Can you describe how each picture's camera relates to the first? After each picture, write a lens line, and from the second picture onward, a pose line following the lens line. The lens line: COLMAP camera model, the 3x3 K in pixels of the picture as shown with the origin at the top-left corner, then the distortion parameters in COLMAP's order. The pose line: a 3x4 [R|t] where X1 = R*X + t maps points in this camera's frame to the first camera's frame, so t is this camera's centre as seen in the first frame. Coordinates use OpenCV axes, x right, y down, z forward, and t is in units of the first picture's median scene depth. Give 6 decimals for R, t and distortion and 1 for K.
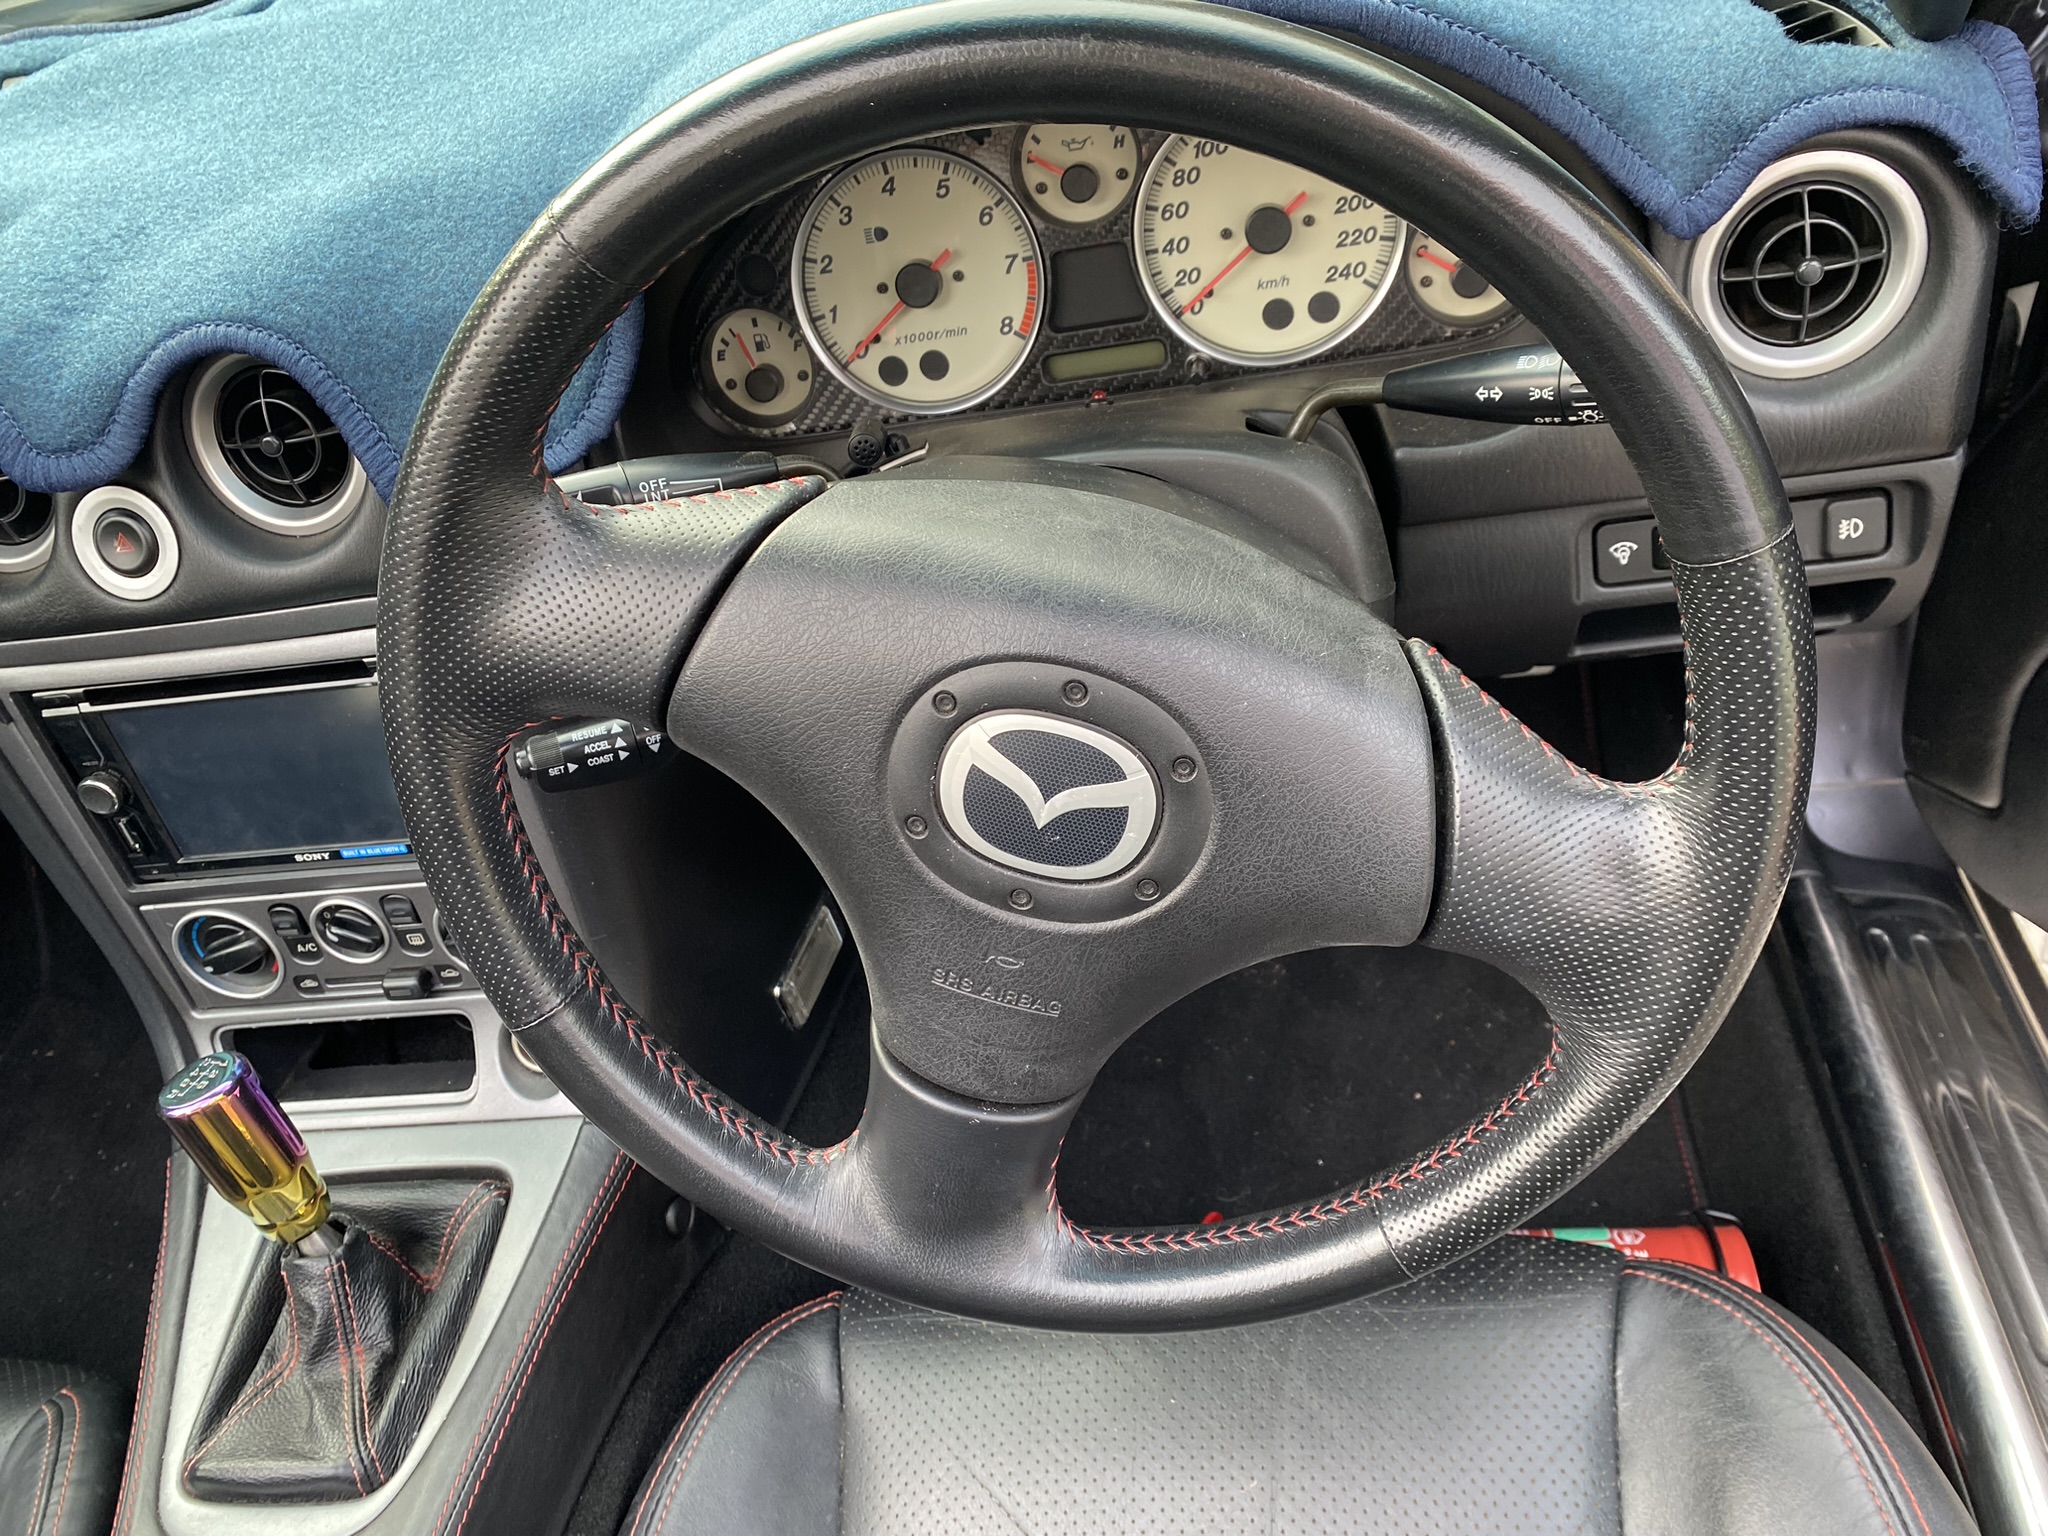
lens RADIAL K [[1605.5, 0, 1020.2], [0, 1605.5, 769.3], [0, 0, 1]] dist [0.035015, -0.017161]
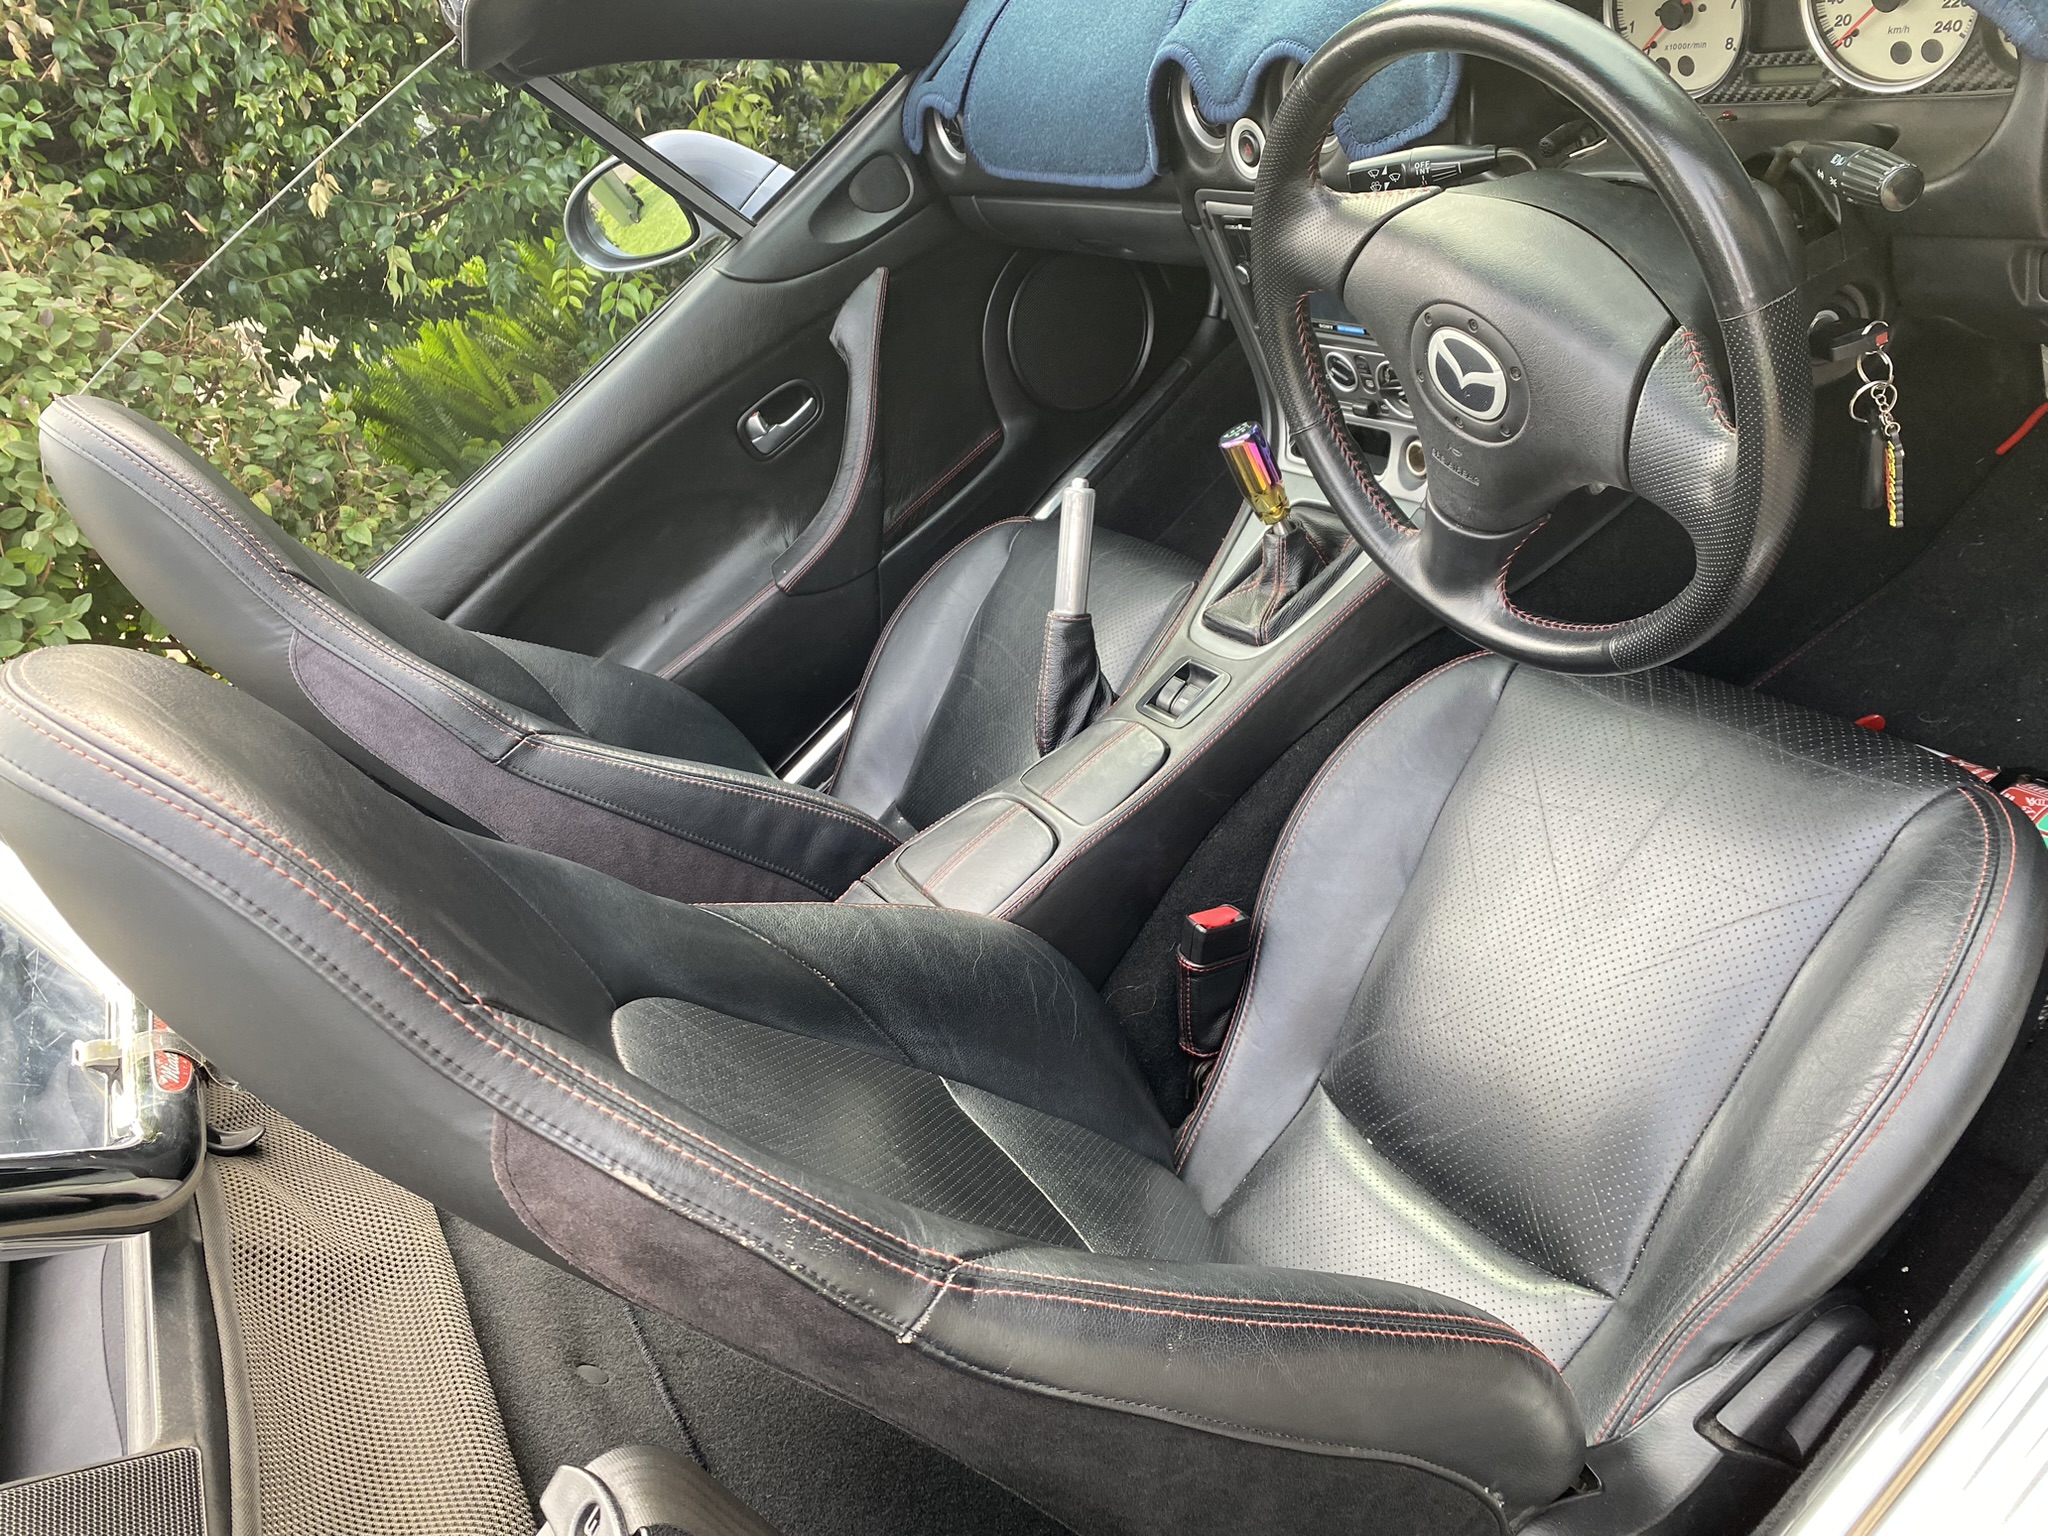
lens RADIAL K [[1605.5, 0, 1024.1], [0, 1605.5, 765.9], [0, 0, 1]] dist [0.035015, -0.017161]
pose [[0.647494, 0.363856, -0.669598, 0.854390], [-0.113942, 0.915001, 0.387026, -0.181606], [0.753505, -0.174302, 0.633916, -0.576179]]
